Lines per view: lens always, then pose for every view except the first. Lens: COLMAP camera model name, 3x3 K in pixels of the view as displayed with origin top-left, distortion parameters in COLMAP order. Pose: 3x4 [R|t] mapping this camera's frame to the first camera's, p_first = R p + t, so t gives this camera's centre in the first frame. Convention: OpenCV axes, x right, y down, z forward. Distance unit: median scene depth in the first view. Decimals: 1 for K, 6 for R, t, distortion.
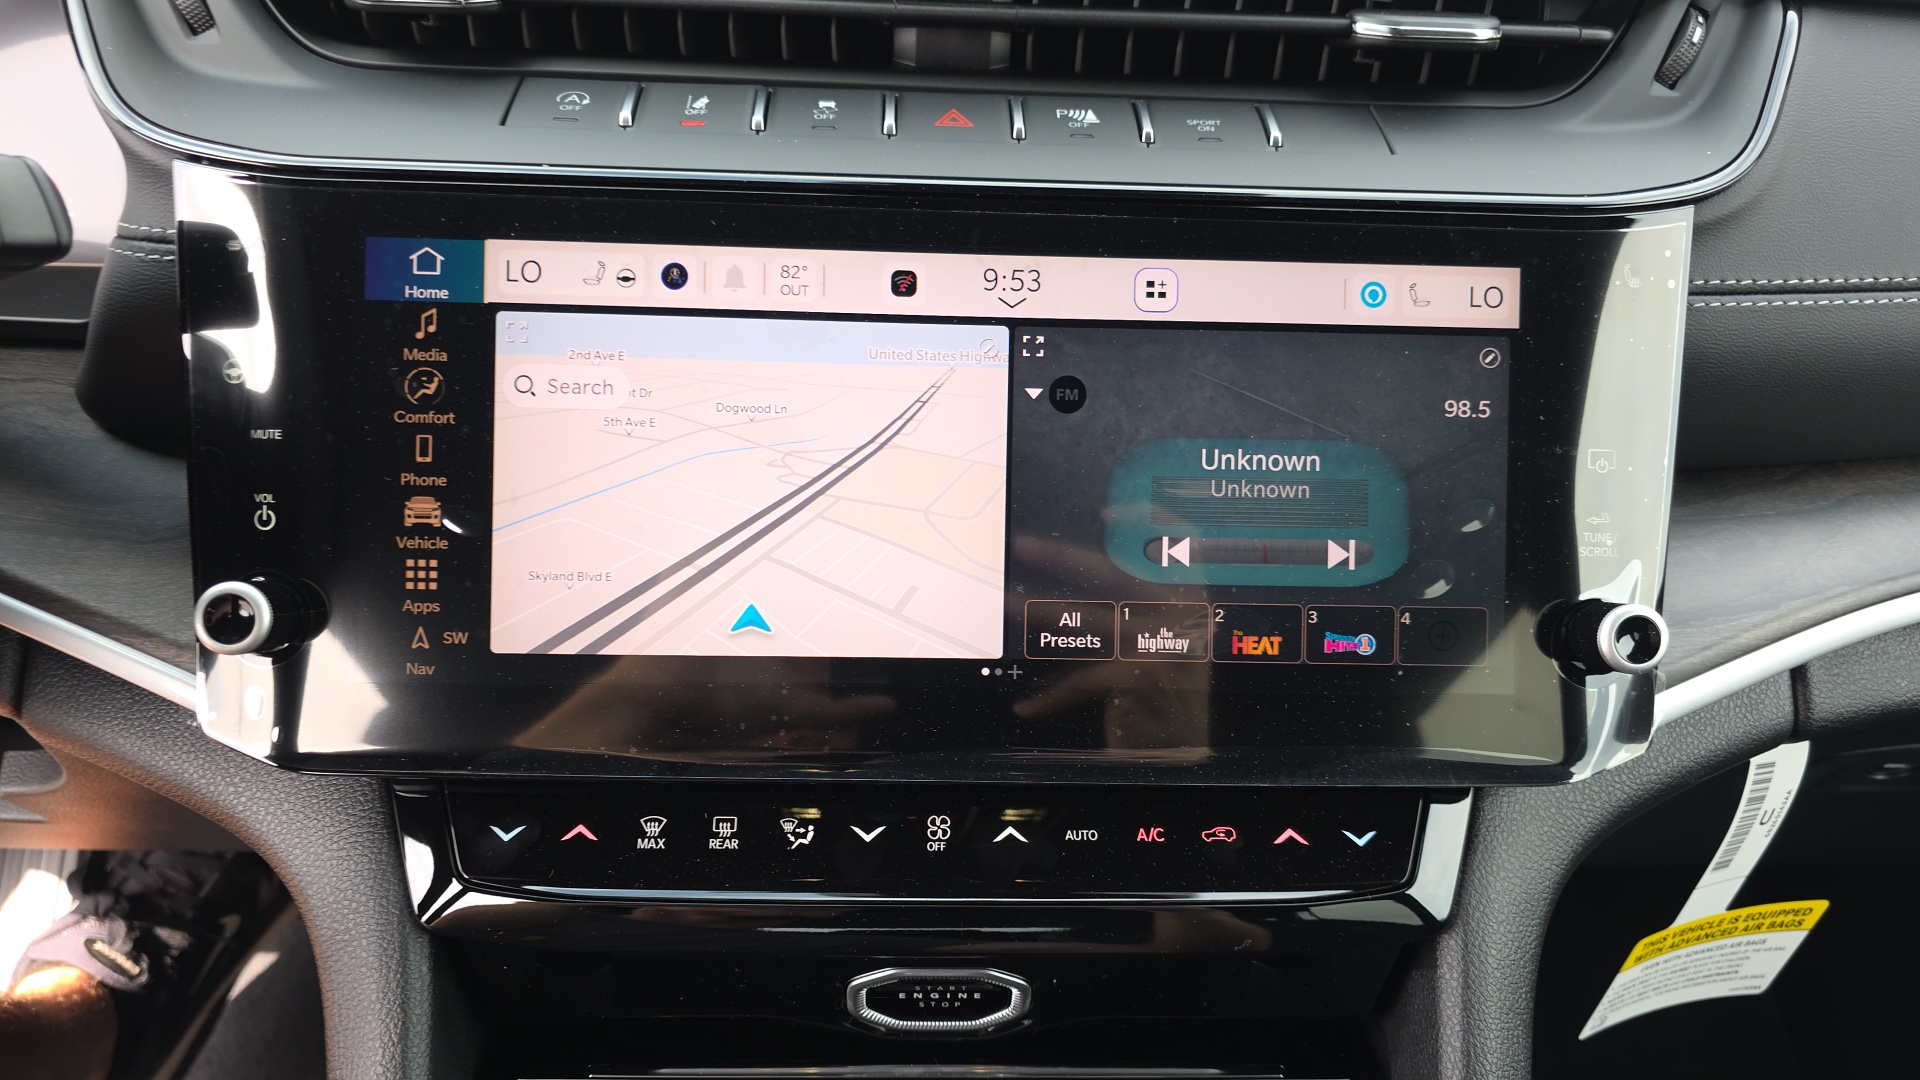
lens RADIAL K [[1367.8, 0, 945.3], [0, 1367.8, 541.1], [0, 0, 1]] dist [0.037871, -0.079090]
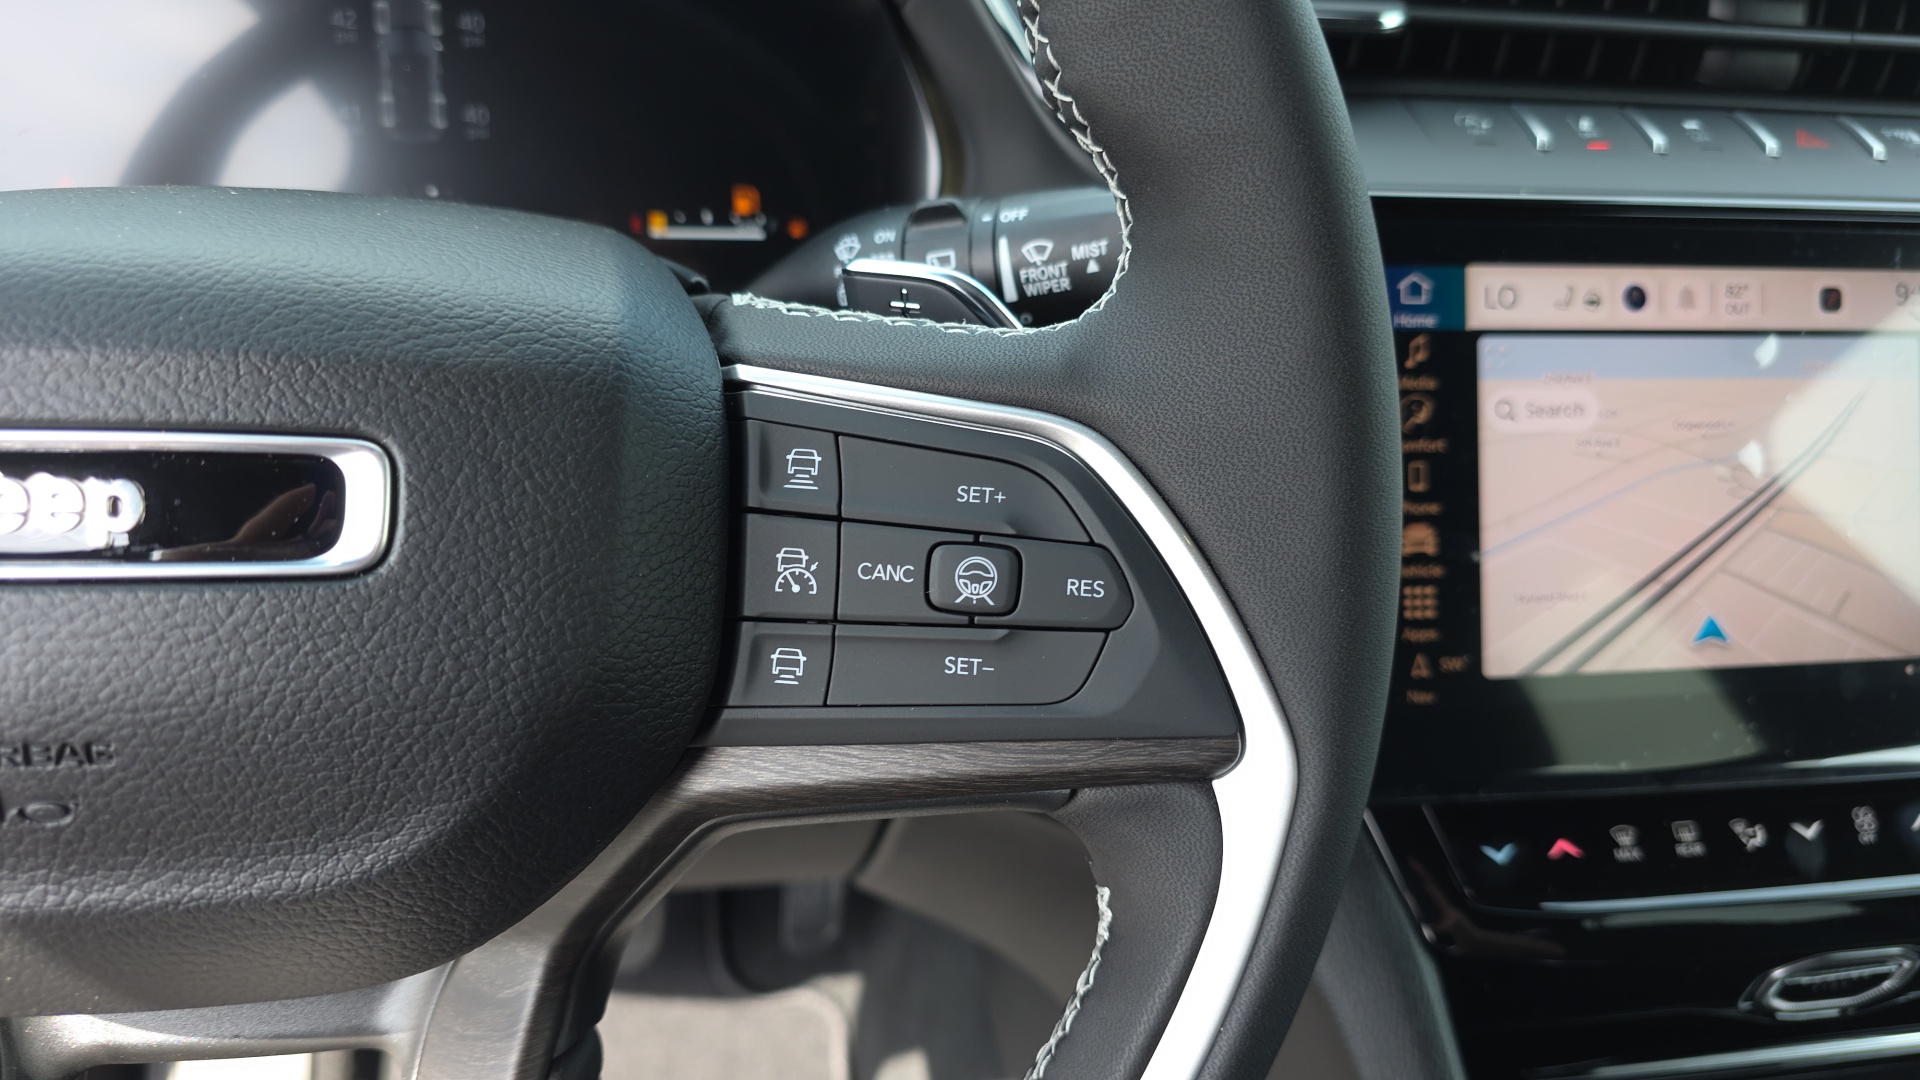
lens RADIAL K [[1367.8, 0, 945.3], [0, 1367.8, 541.1], [0, 0, 1]] dist [0.037871, -0.079090]
pose [[0.992199, -0.042285, 0.117278, -0.812814], [0.040285, 0.999000, 0.019377, -0.052140], [-0.117980, -0.014501, 0.992910, 0.046667]]
